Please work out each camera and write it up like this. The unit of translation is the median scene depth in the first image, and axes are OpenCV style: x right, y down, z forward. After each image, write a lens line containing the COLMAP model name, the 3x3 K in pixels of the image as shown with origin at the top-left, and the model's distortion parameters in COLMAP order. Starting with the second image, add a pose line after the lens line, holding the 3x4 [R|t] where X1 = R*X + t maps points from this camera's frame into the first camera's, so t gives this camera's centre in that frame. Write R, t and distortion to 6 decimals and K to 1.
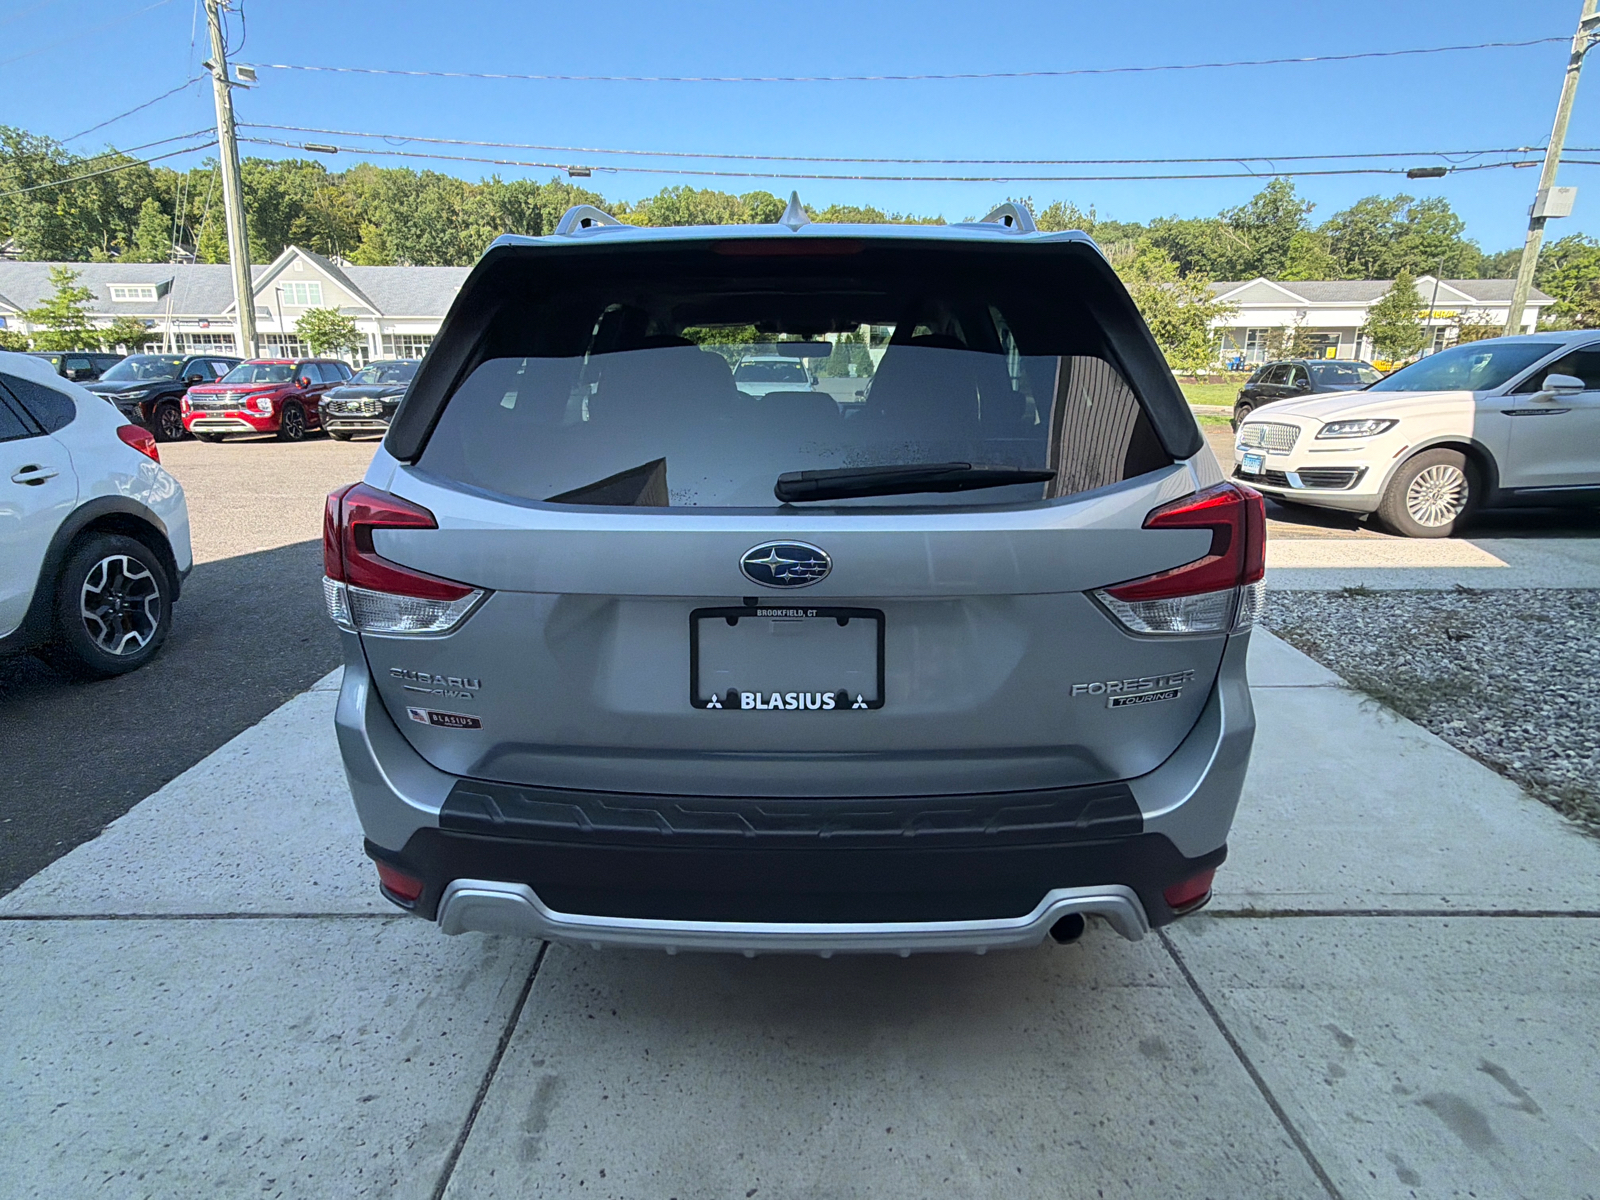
lens RADIAL K [[833.2, 0, 799.7], [0, 833.2, 605.5], [0, 0, 1]] dist [0.003755, -0.002343]
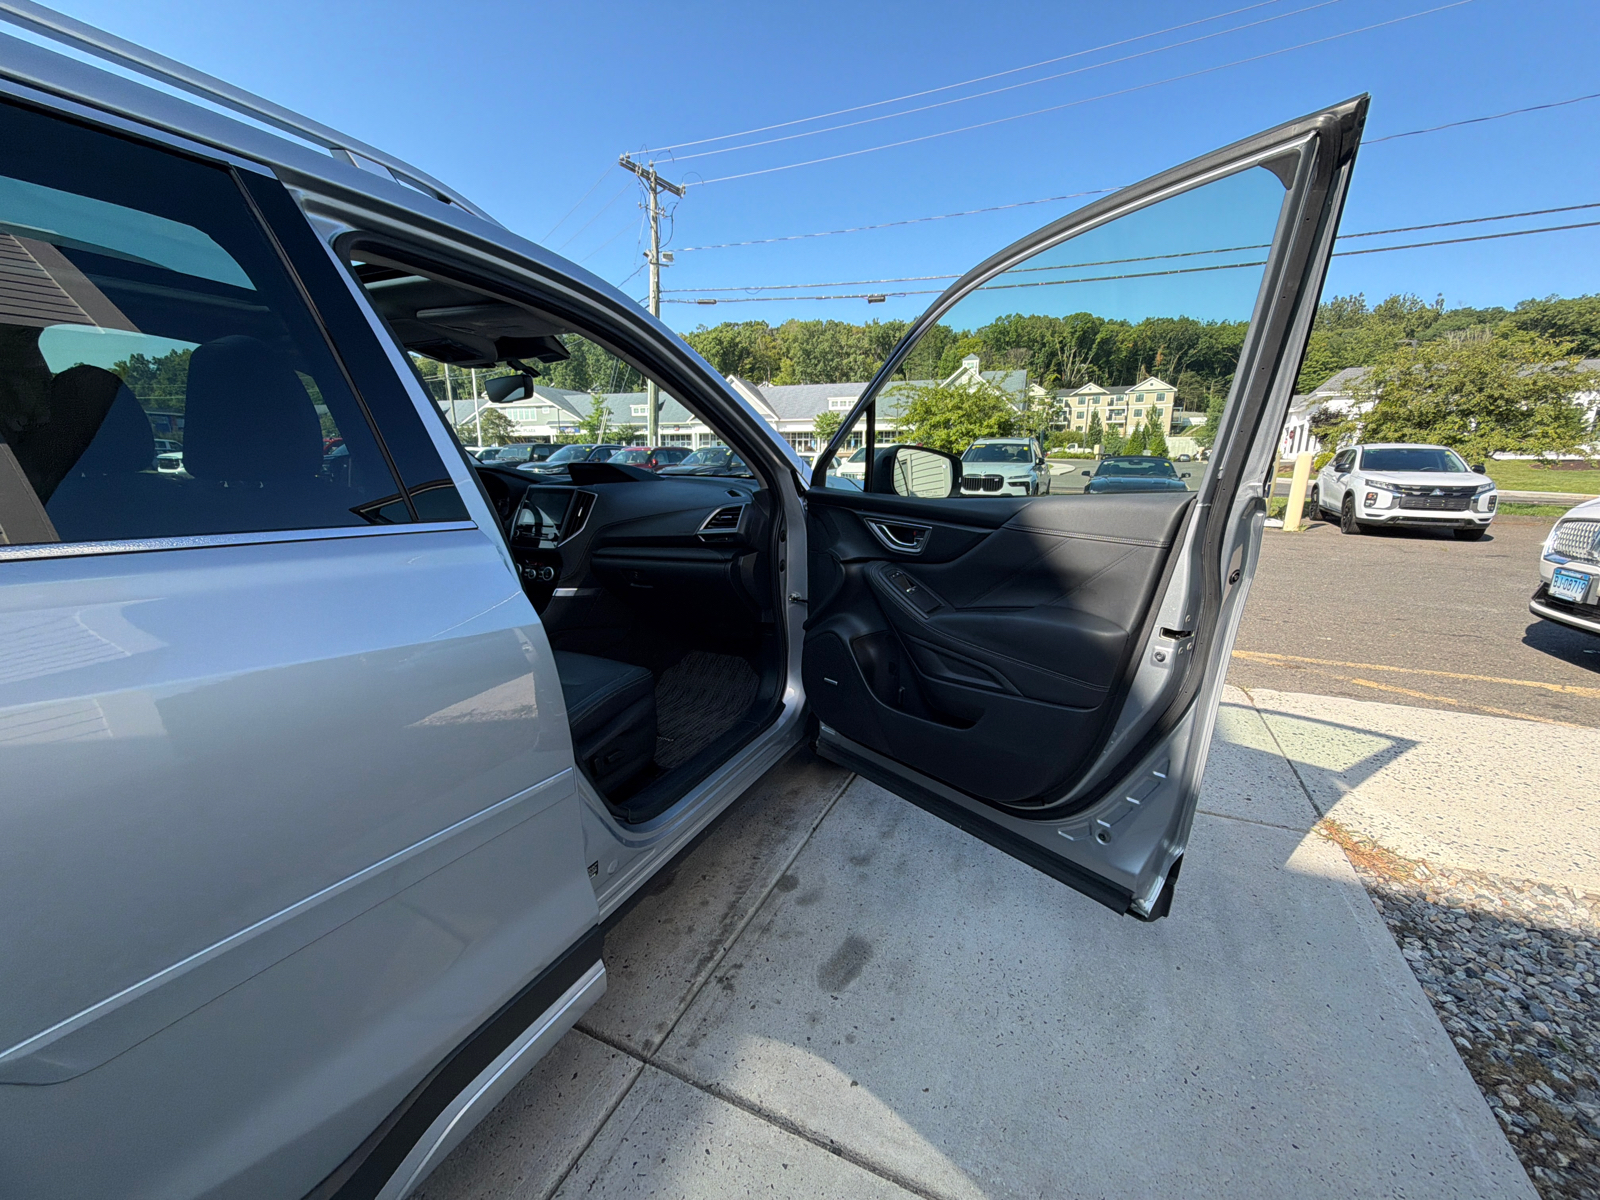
lens RADIAL K [[635.6, 0, 800.2], [0, 635.6, 602.9], [0, 0, 1]] dist [0.000509, -0.000052]
pose [[0.904266, 0.094622, -0.416353, 0.079853], [-0.115248, 0.993032, -0.024624, -0.028533], [0.411122, 0.070250, 0.908869, 0.119517]]
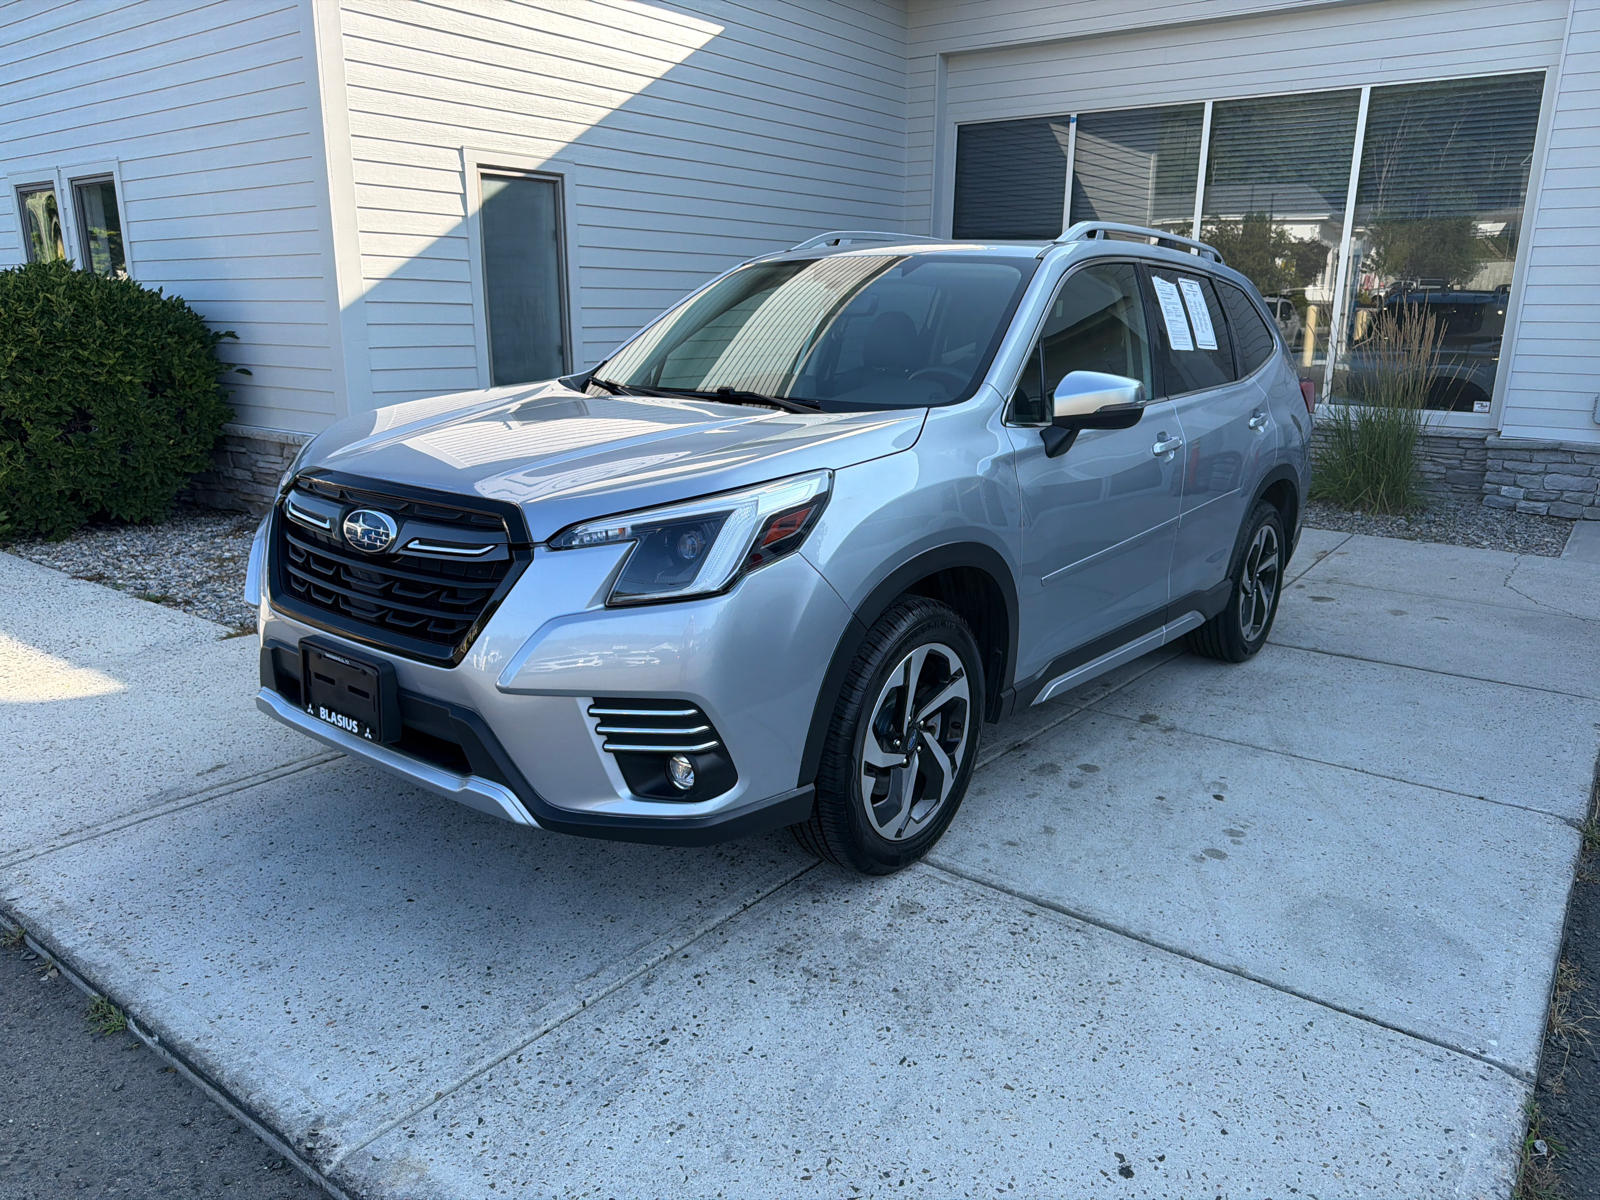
lens RADIAL K [[1137.3, 0, 786.5], [0, 1137.3, 593.5], [0, 0, 1]] dist [0.021684, -0.026712]
pose [[-0.791940, -0.155869, 0.590370, -0.104500], [0.150873, 0.886938, 0.436554, -0.096306], [-0.591666, 0.434795, -0.678885, 0.333222]]
